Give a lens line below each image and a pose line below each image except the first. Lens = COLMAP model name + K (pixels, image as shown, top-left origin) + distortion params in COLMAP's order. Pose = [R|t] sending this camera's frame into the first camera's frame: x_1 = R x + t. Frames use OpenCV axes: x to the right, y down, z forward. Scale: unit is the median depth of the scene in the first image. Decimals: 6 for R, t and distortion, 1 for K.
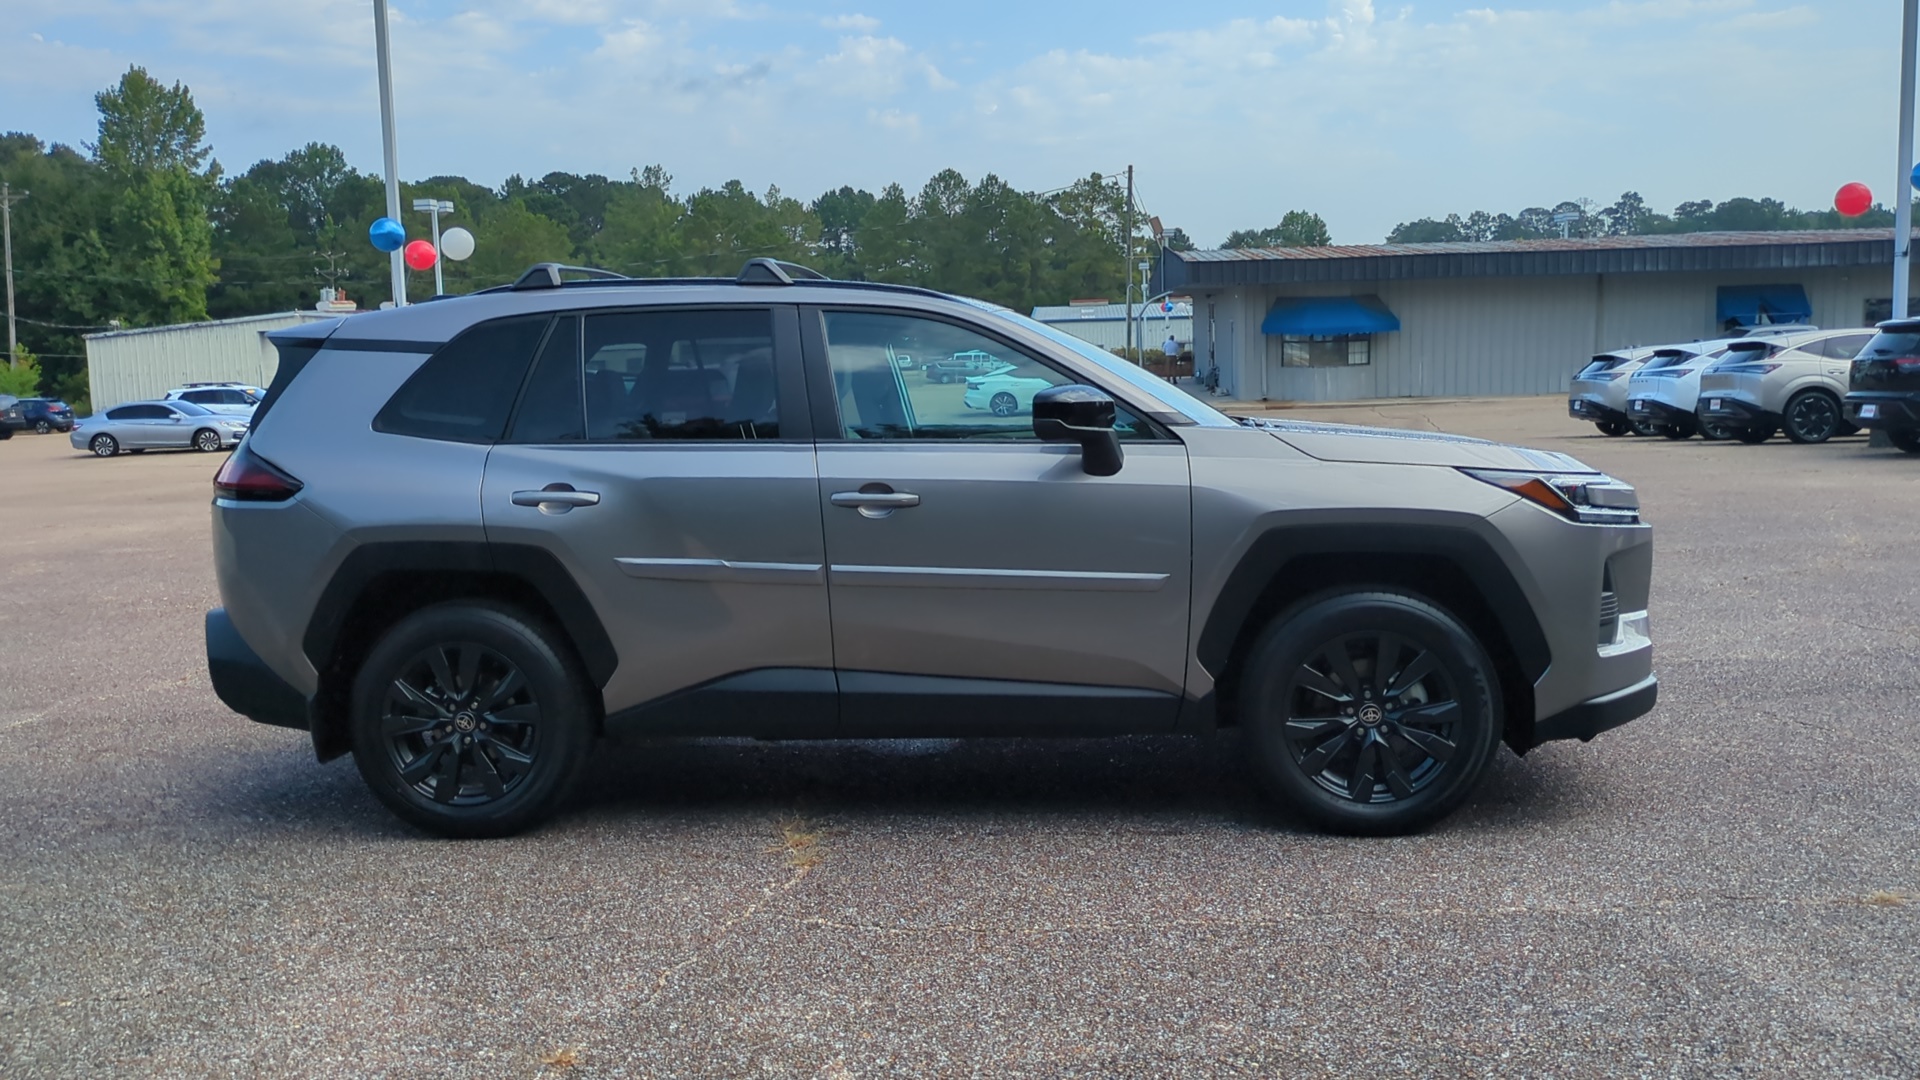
lens RADIAL K [[1672.2, 0, 960.0], [0, 1672.2, 540.0], [0, 0, 1]] dist [0.071302, -0.089048]
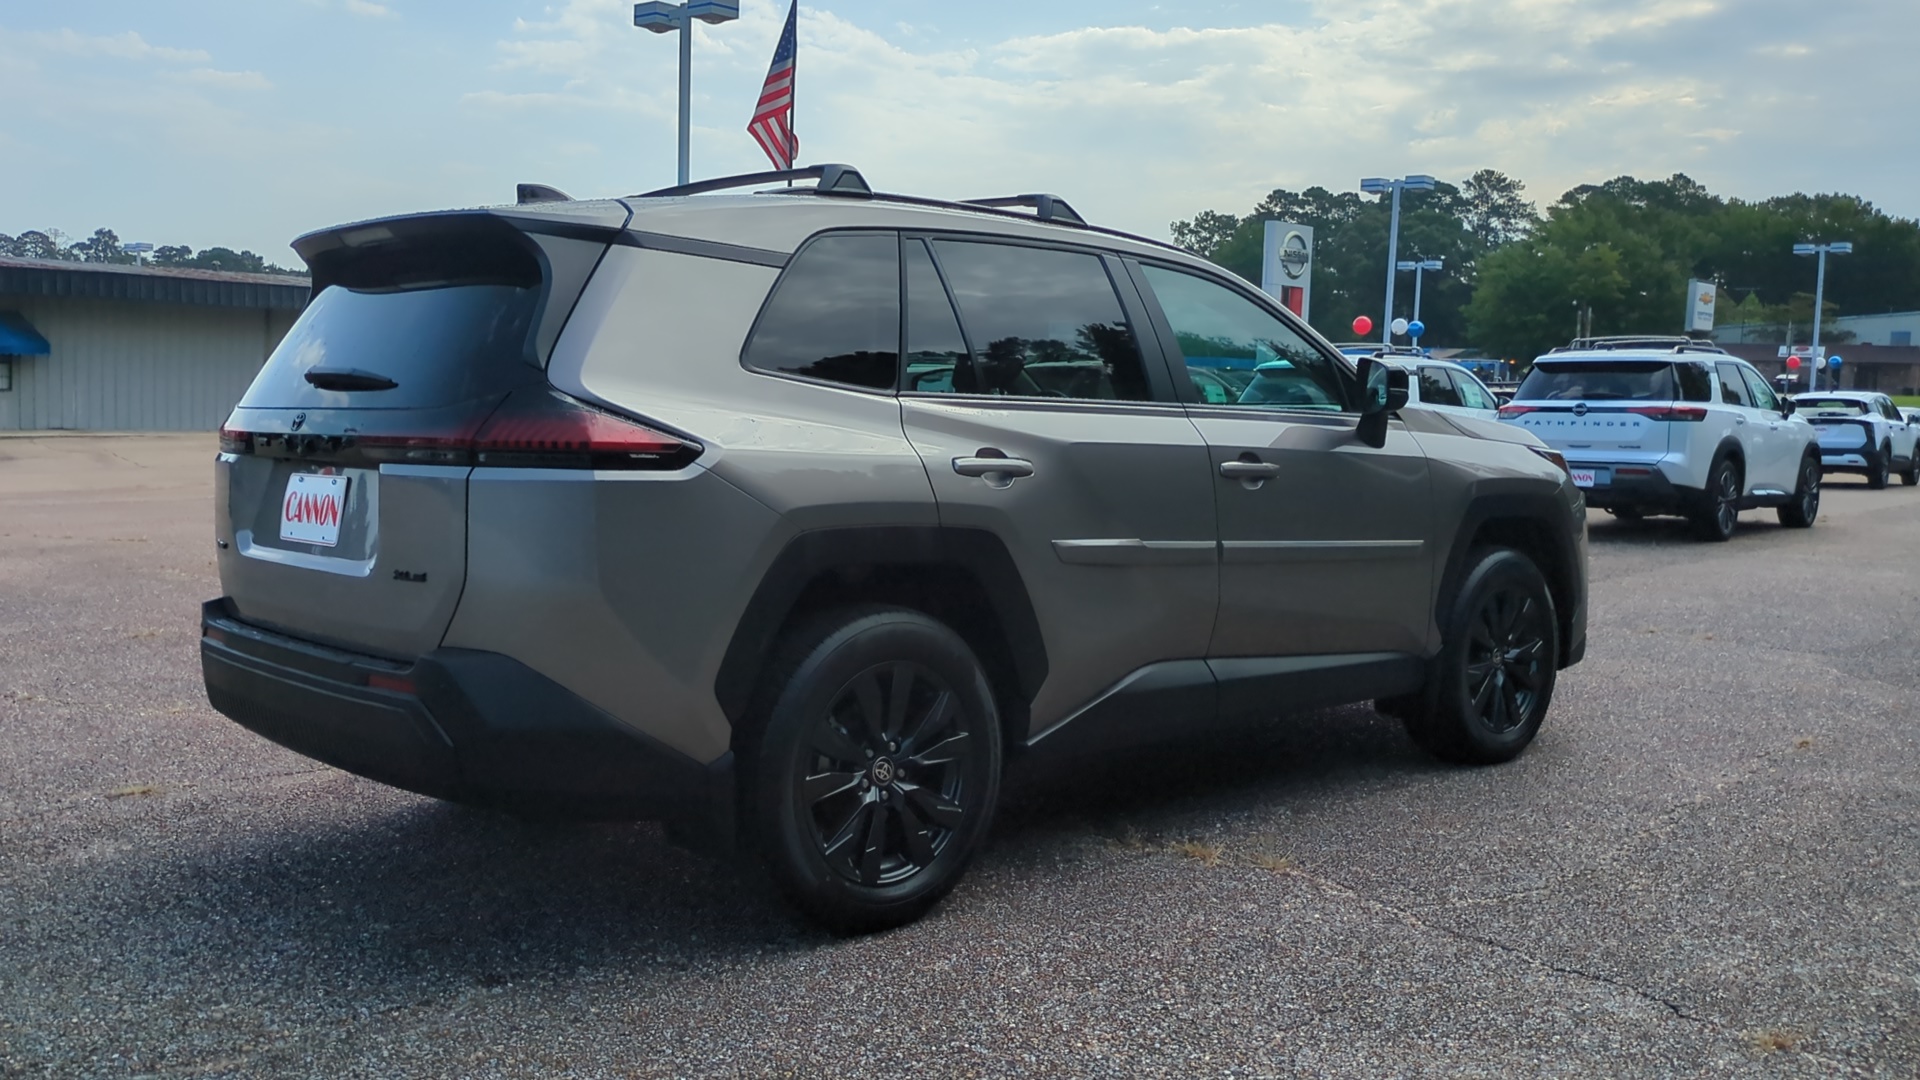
lens RADIAL K [[1672.2, 0, 960.0], [0, 1672.2, 540.0], [0, 0, 1]] dist [0.071302, -0.089048]
pose [[0.656526, -0.025410, 0.753875, -0.800497], [0.046758, 0.998881, -0.007051, 0.013423], [-0.752852, 0.039879, 0.656980, 0.480079]]
